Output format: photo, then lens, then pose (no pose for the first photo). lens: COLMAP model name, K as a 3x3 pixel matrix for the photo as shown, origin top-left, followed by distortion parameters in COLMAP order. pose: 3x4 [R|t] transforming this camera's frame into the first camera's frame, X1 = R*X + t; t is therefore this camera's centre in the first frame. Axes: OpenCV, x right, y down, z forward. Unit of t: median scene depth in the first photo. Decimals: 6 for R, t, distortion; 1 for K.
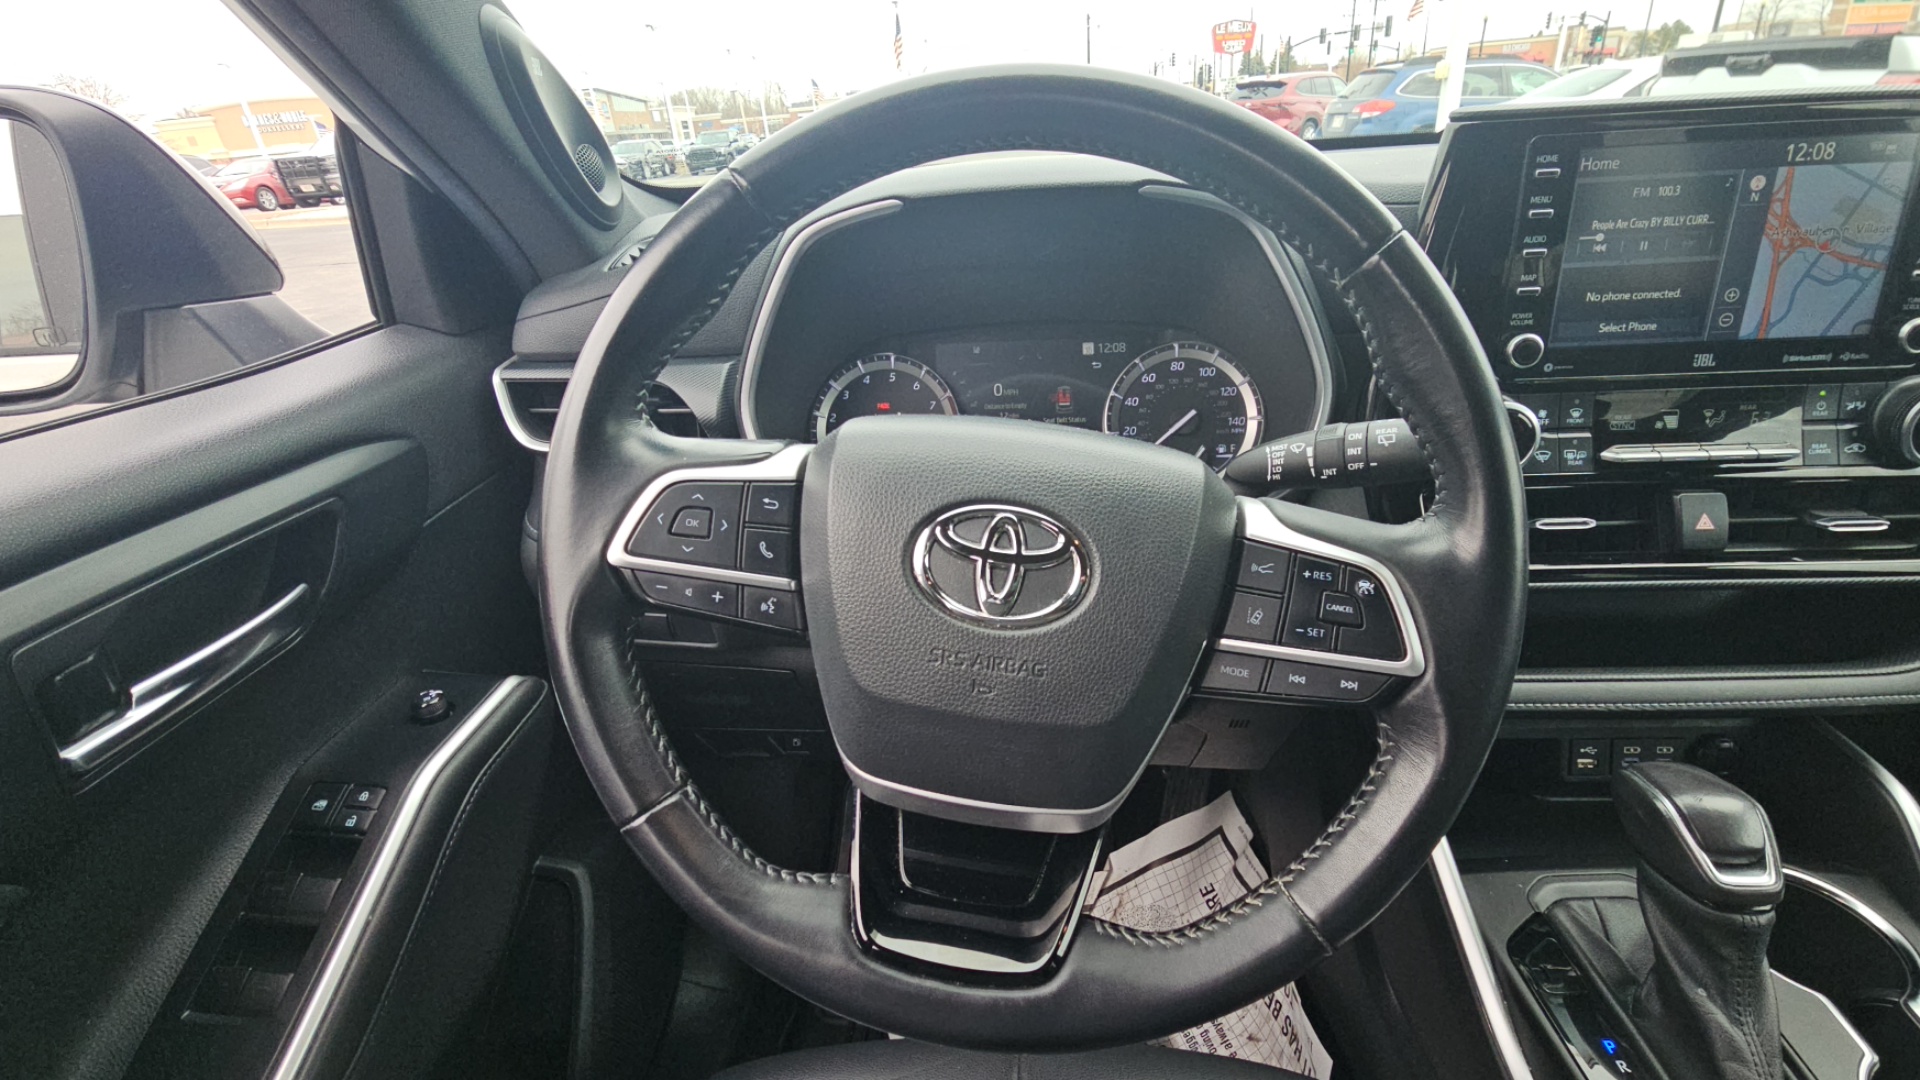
lens RADIAL K [[859.6, 0, 982.3], [0, 859.6, 548.2], [0, 0, 1]] dist [0.014827, -0.009522]
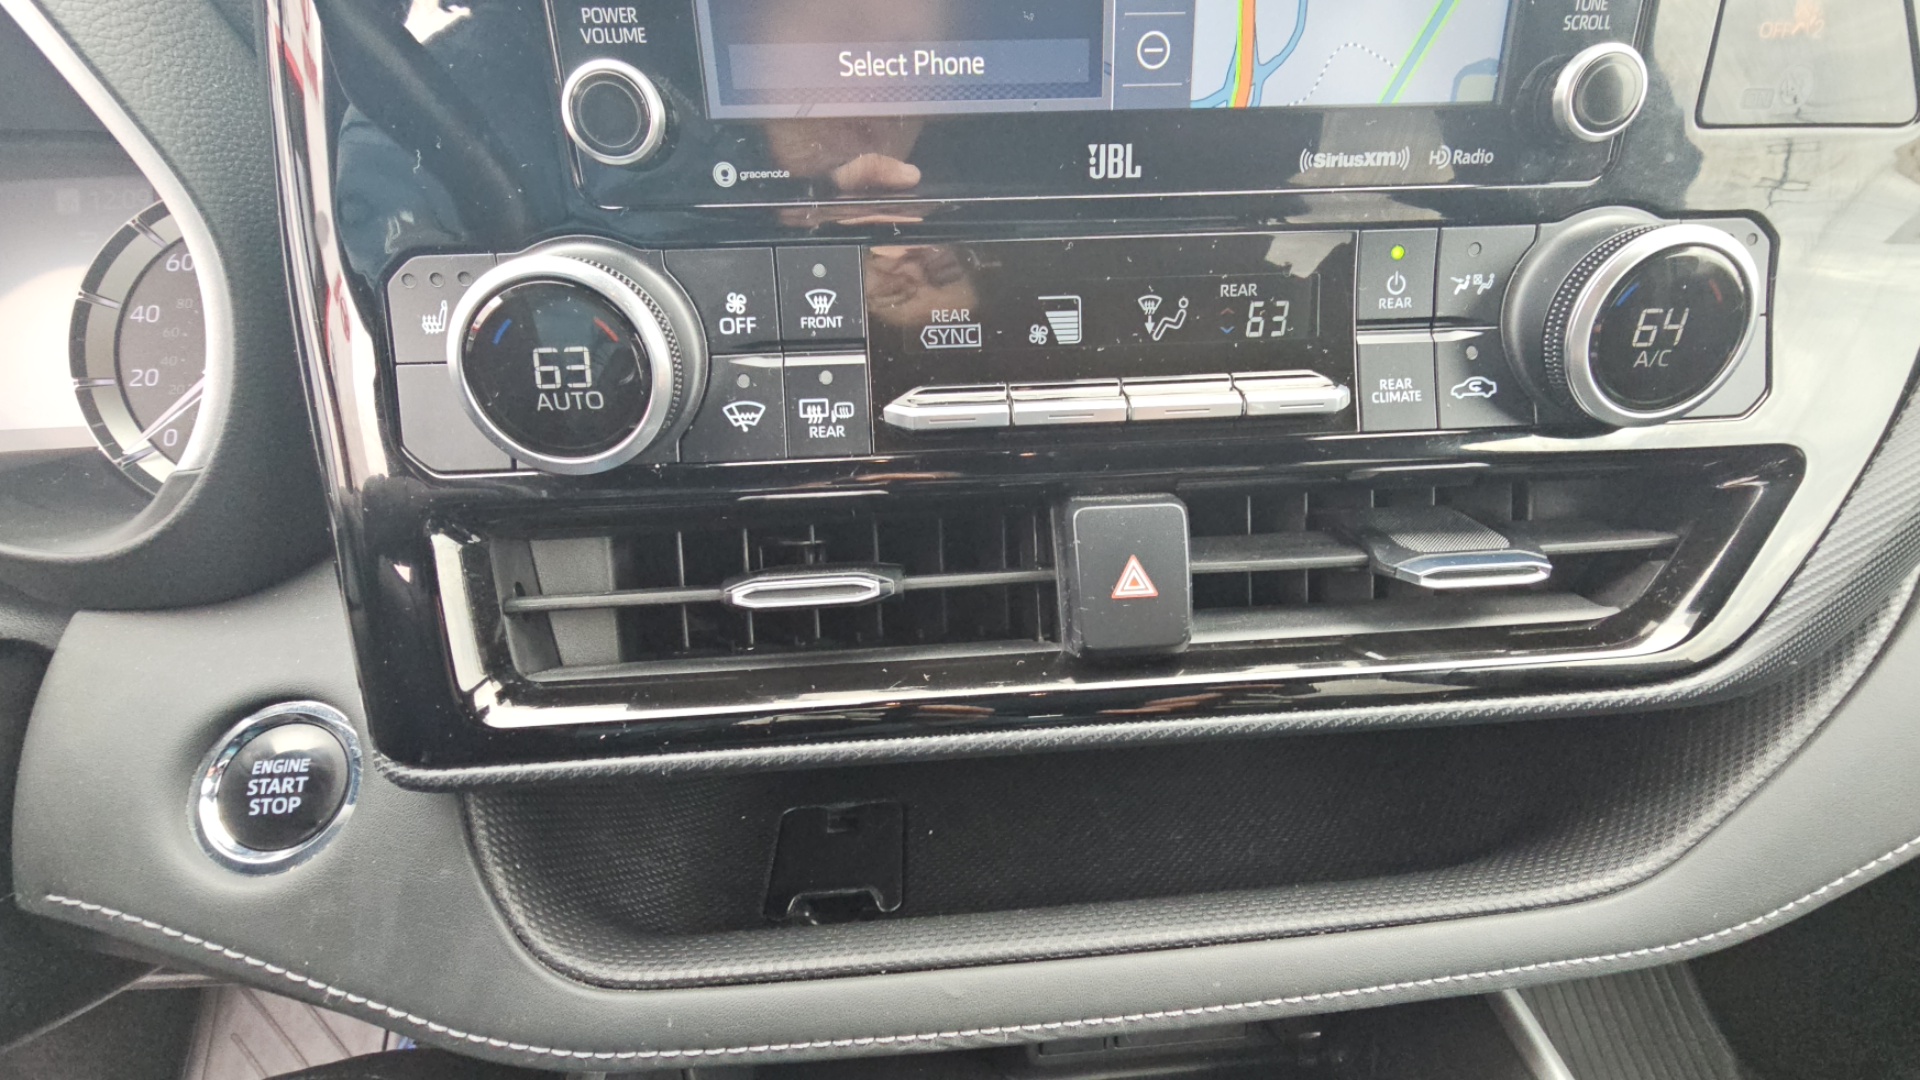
lens RADIAL K [[859.6, 0, 982.3], [0, 859.6, 548.2], [0, 0, 1]] dist [0.014827, -0.009522]
pose [[0.988602, -0.031346, 0.147253, 0.707652], [0.029645, 0.999466, 0.013730, -0.051080], [-0.147605, -0.009208, 0.989004, 0.619496]]
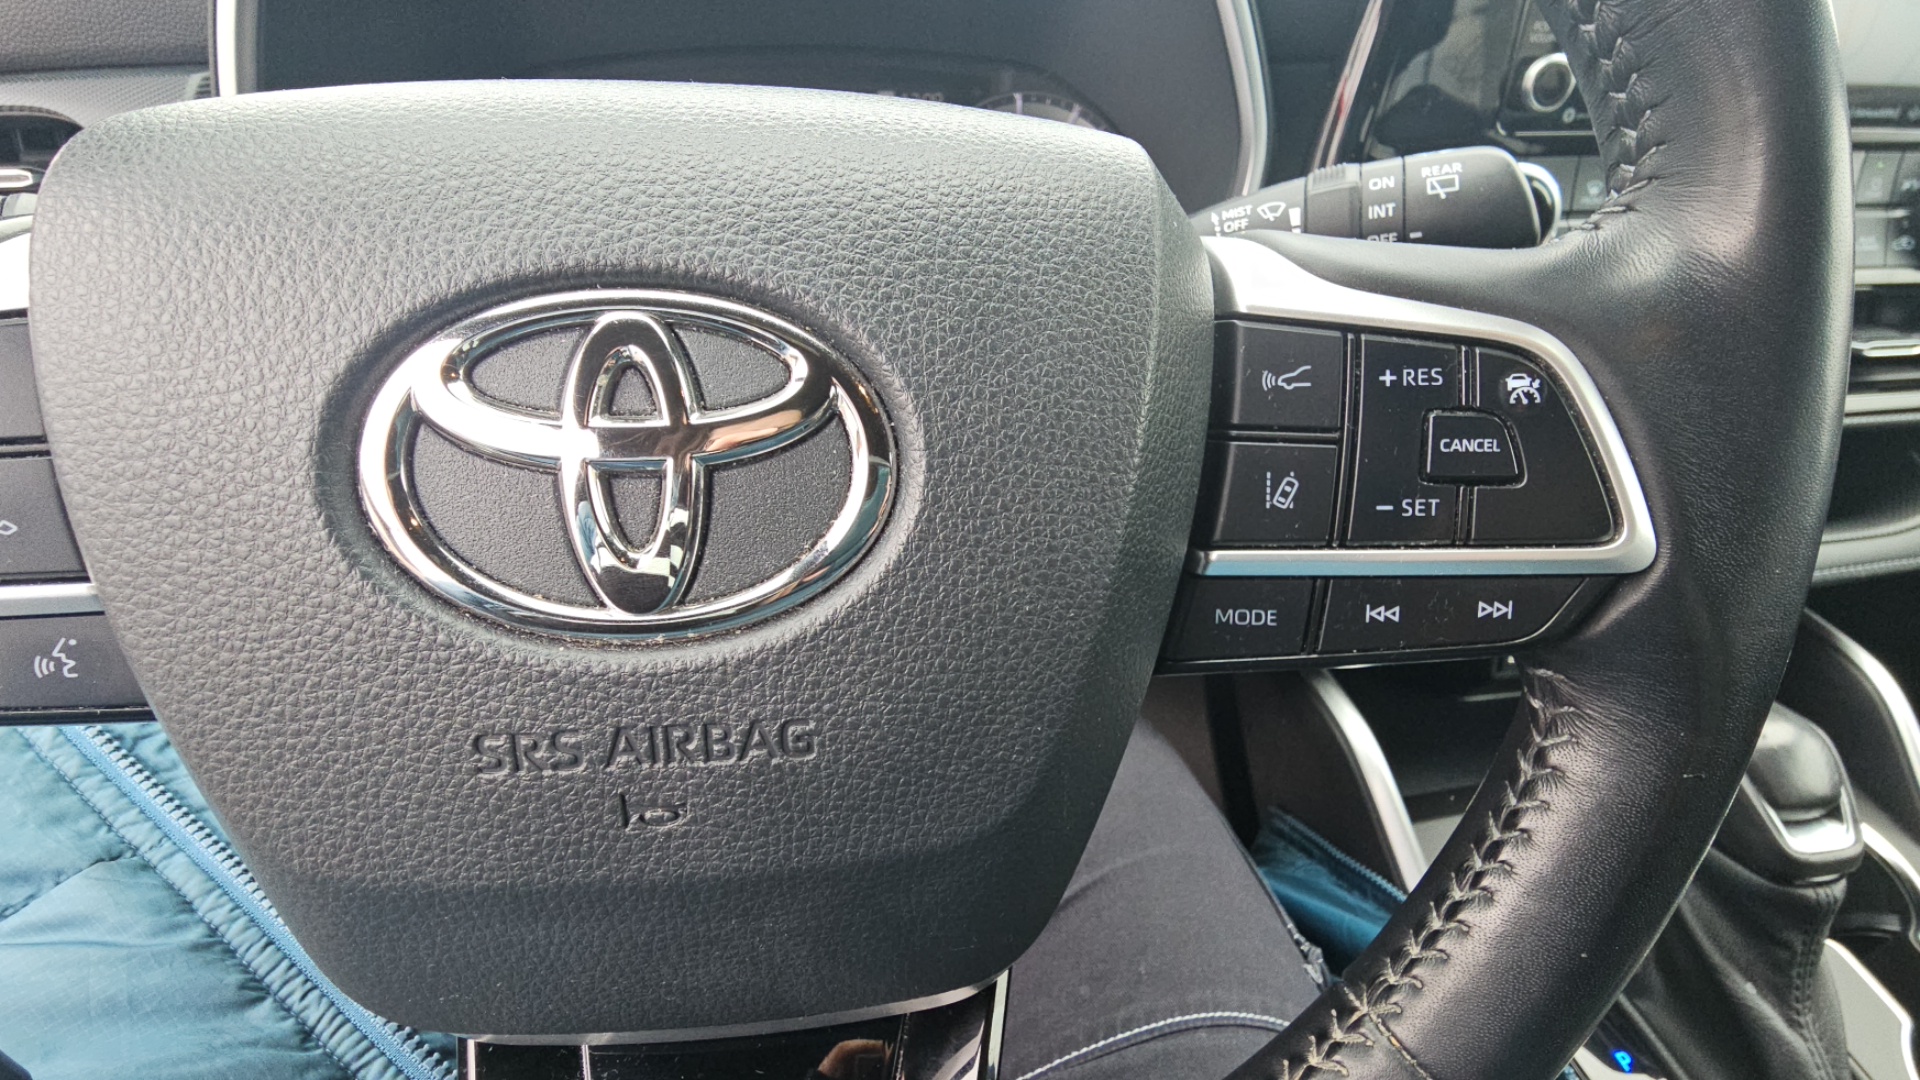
lens RADIAL K [[863.5, 0, 977.9], [0, 863.5, 544.9], [0, 0, 1]] dist [0.018626, -0.013783]
pose [[0.977330, -0.064520, 0.201650, 0.049428], [0.033815, 0.987778, 0.152156, 0.002178], [-0.209002, -0.141888, 0.967567, 0.397014]]
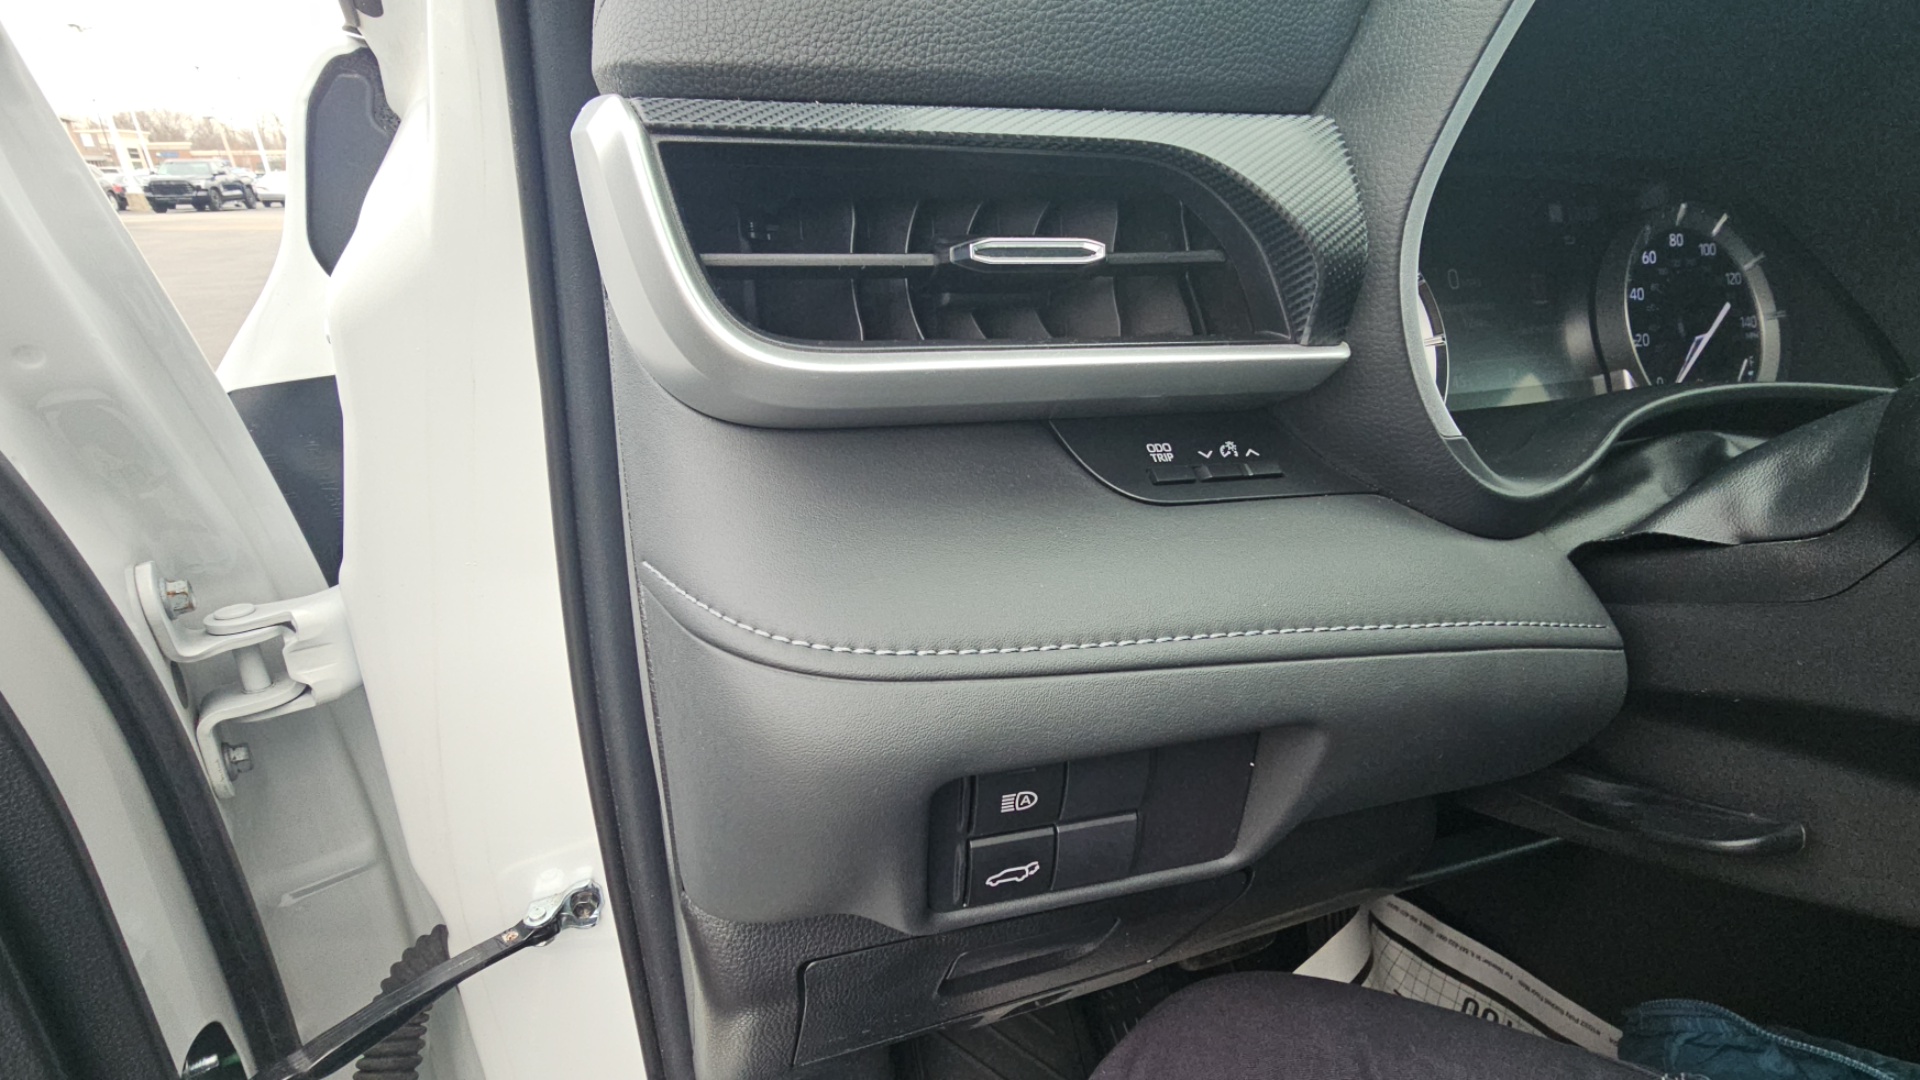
lens RADIAL K [[855.7, 0, 983.8], [0, 855.7, 545.4], [0, 0, 1]] dist [0.011158, -0.007504]
pose [[0.905317, -0.107789, 0.410831, -0.689685], [0.134831, 0.990165, -0.037328, -0.039572], [-0.402767, 0.089186, 0.910947, 0.830467]]
